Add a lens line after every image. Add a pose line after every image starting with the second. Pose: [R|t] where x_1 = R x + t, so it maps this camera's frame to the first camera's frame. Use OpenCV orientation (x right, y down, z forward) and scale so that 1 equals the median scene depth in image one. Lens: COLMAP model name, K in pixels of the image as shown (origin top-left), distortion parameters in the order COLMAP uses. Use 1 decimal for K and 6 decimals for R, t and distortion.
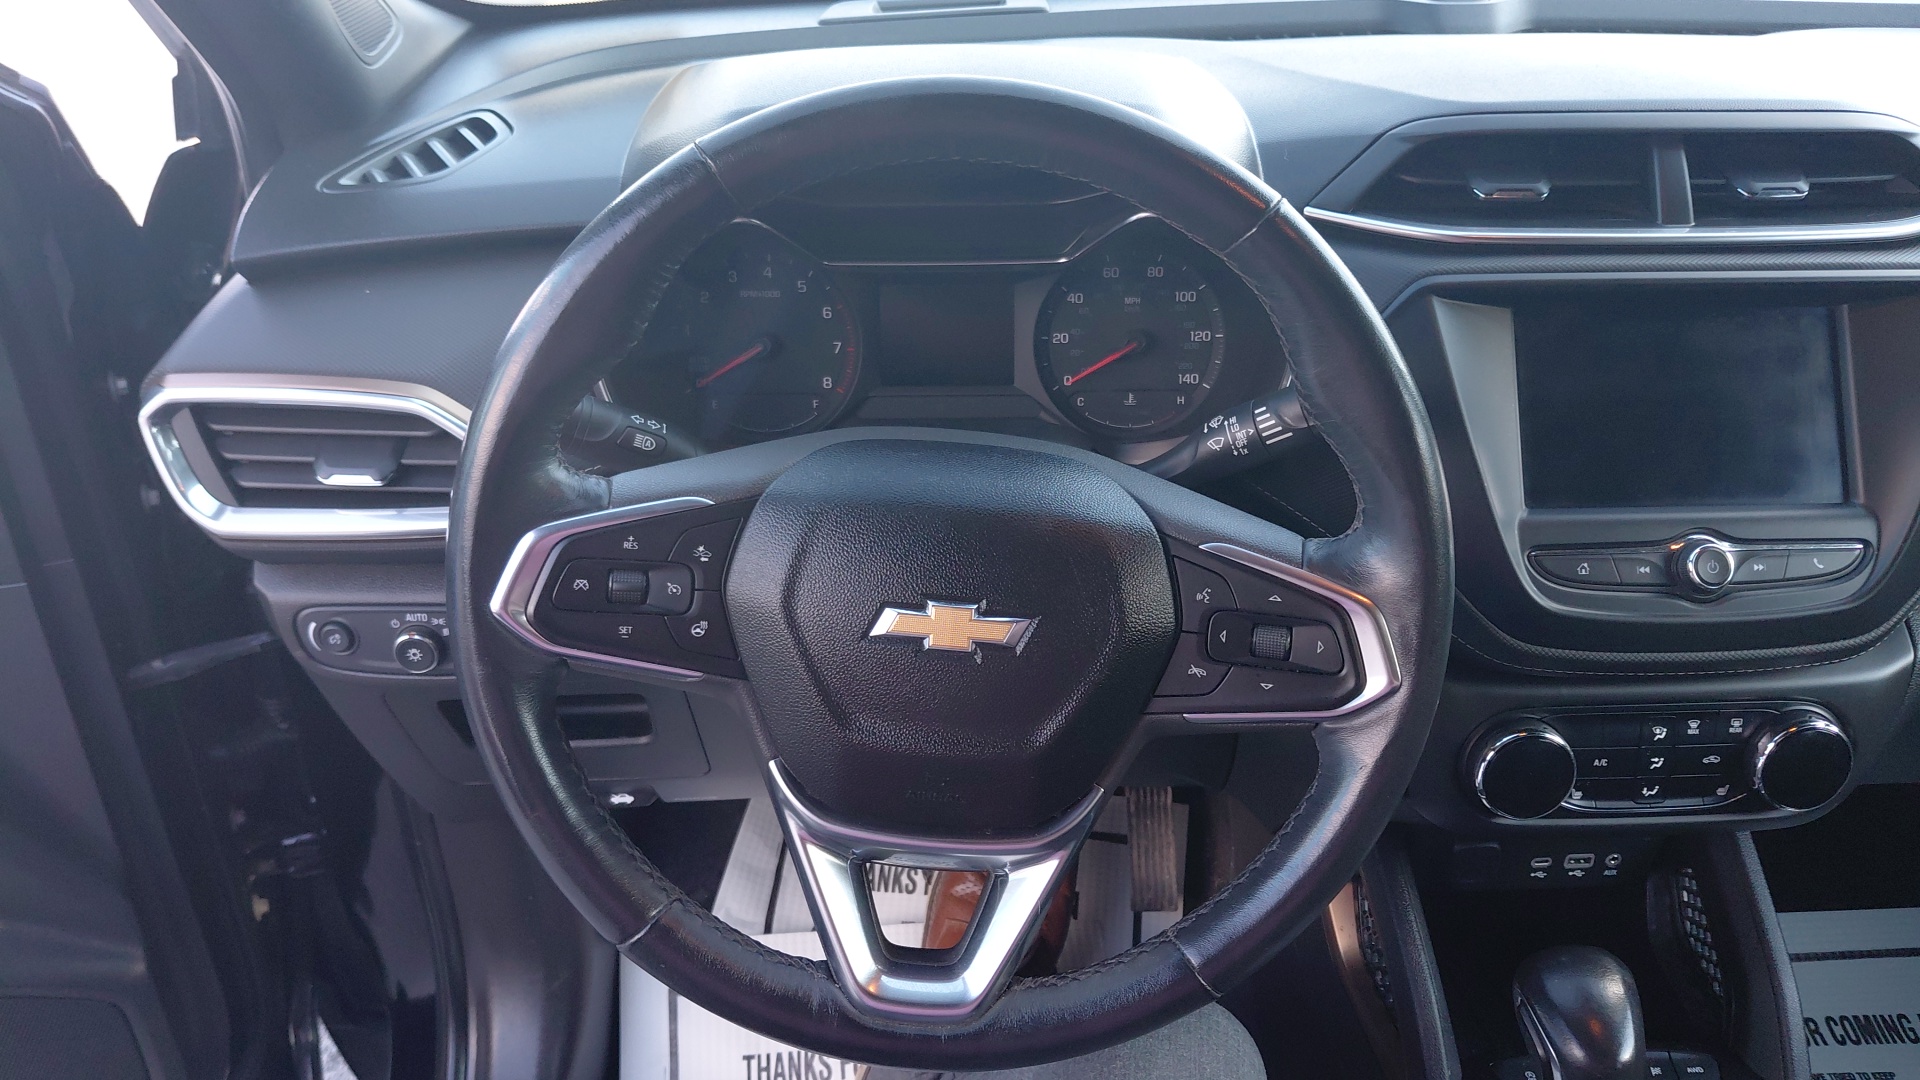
lens RADIAL K [[1402.9, 0, 960.0], [0, 1402.9, 540.0], [0, 0, 1]] dist [0.000938, -0.001755]
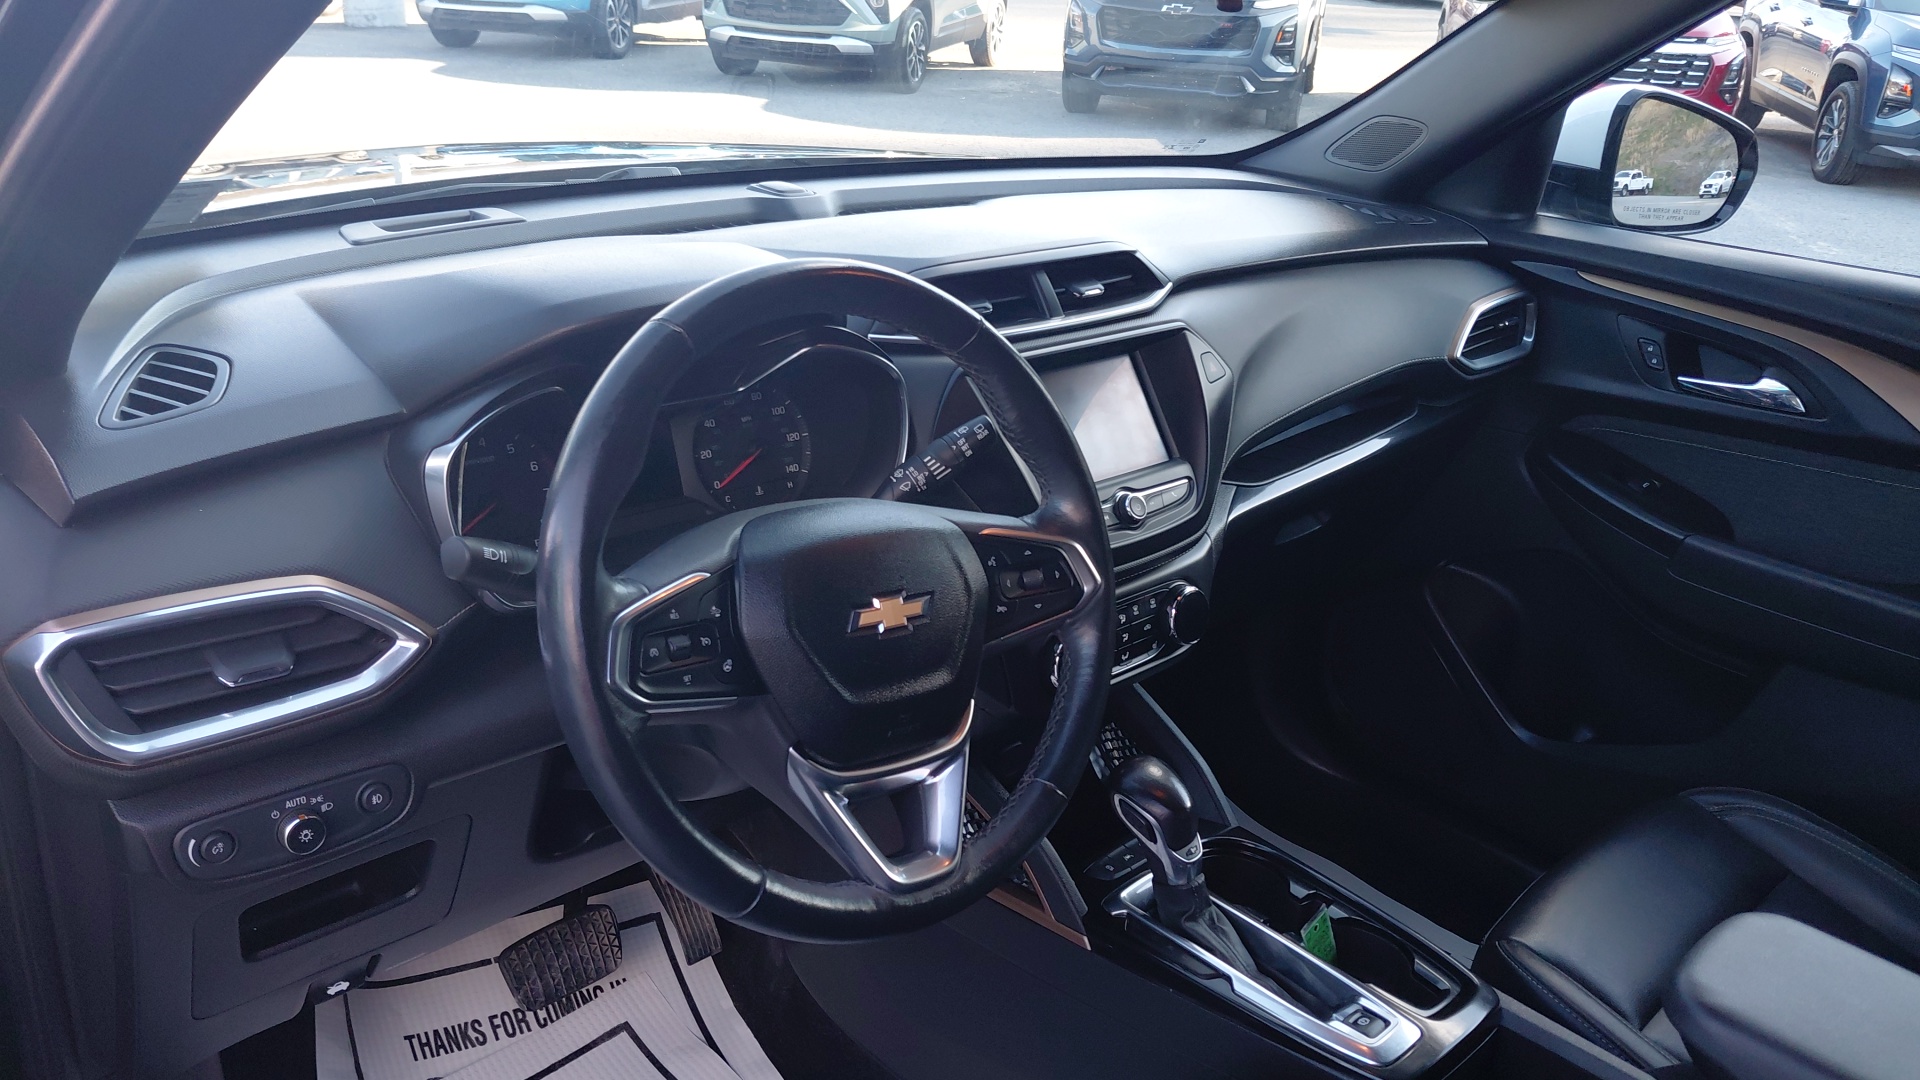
lens RADIAL K [[1448.0, 0, 960.0], [0, 1448.0, 540.0], [0, 0, 1]] dist [-0.005849, 0.000273]
pose [[0.743448, -0.206637, 0.636071, -0.505463], [0.283614, 0.958729, -0.020034, 0.022088], [-0.605680, 0.195293, 0.771370, -0.146060]]
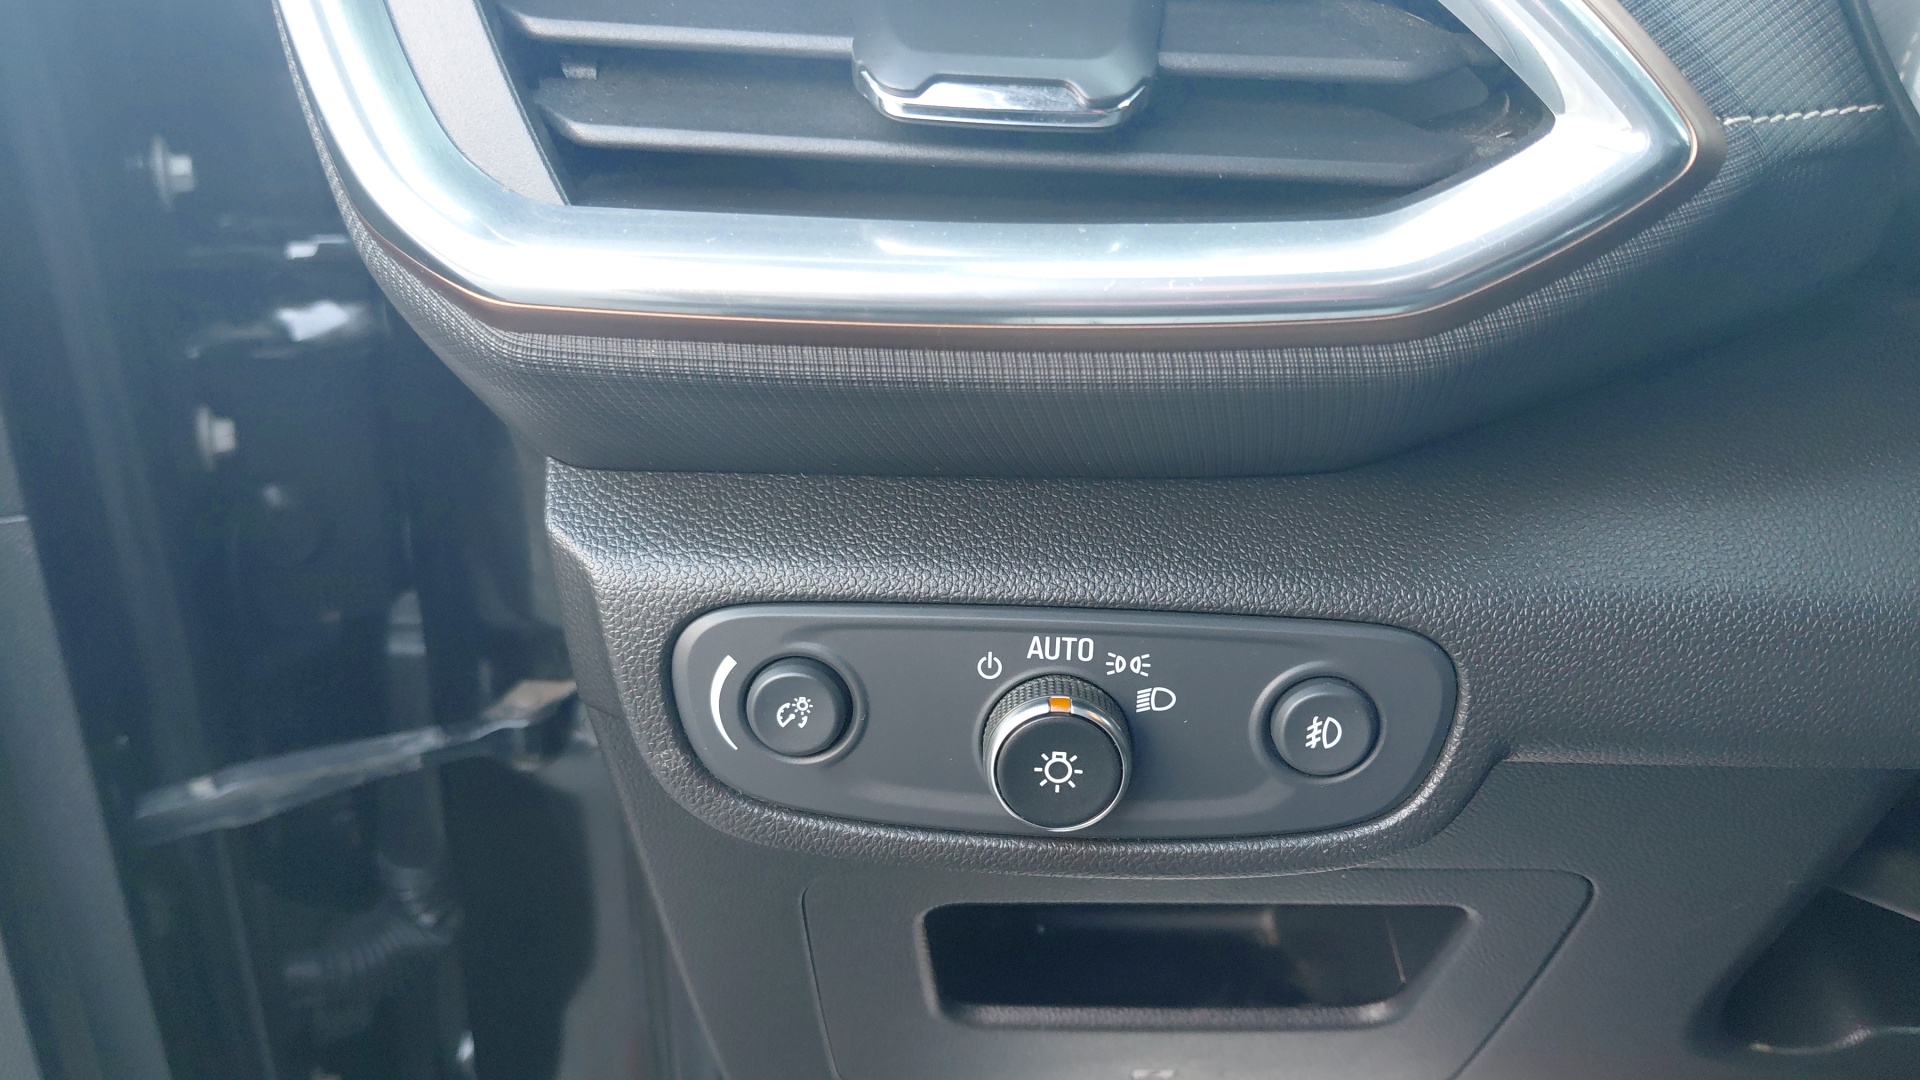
lens RADIAL K [[1402.9, 0, 960.0], [0, 1402.9, 540.0], [0, 0, 1]] dist [0.000938, -0.001755]
pose [[0.999417, 0.025106, -0.023148, -0.303997], [-0.027541, 0.993359, -0.111712, 0.050148], [0.020190, 0.112285, 0.993471, 0.519795]]
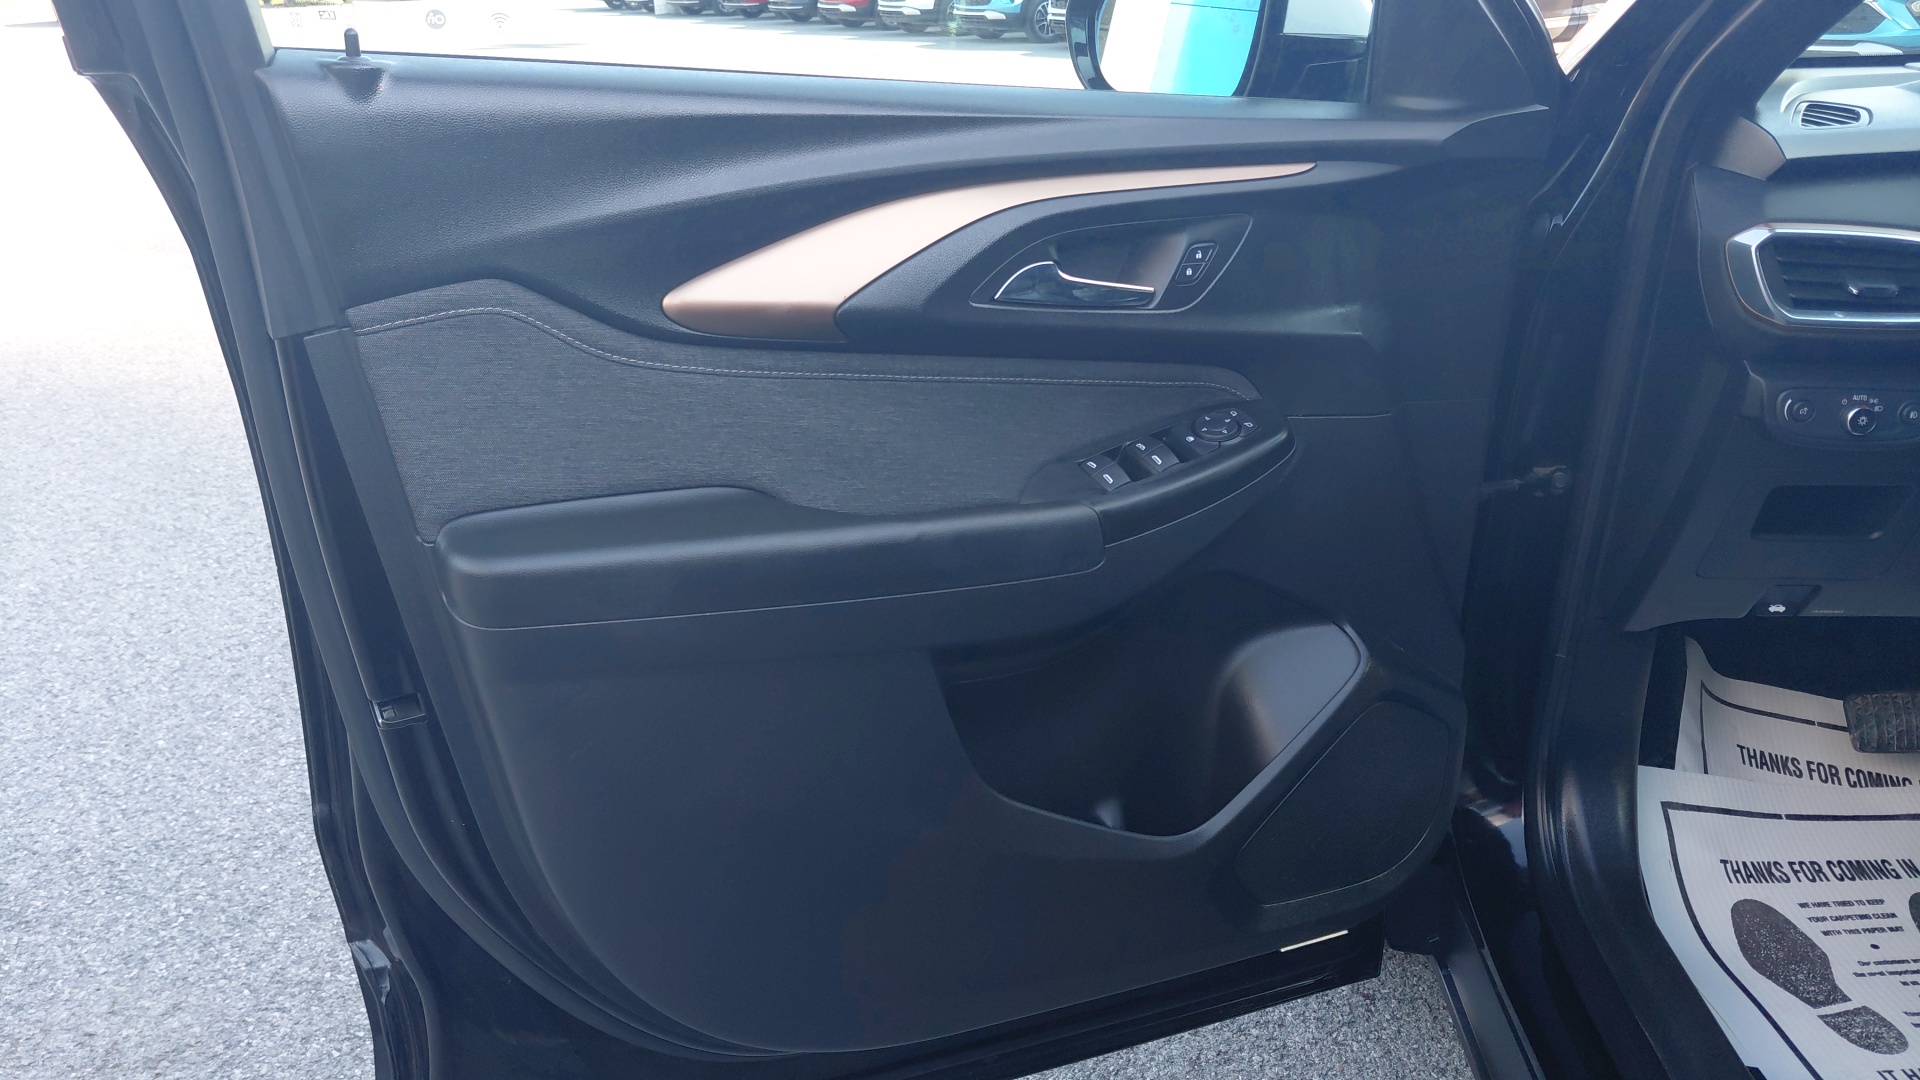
lens RADIAL K [[1448.0, 0, 960.0], [0, 1448.0, 540.0], [0, 0, 1]] dist [-0.005849, 0.000273]
pose [[0.998541, 0.034902, -0.041204, -0.979674], [-0.041287, 0.985265, -0.165975, 0.385438], [0.034804, 0.167434, 0.985269, -0.425572]]
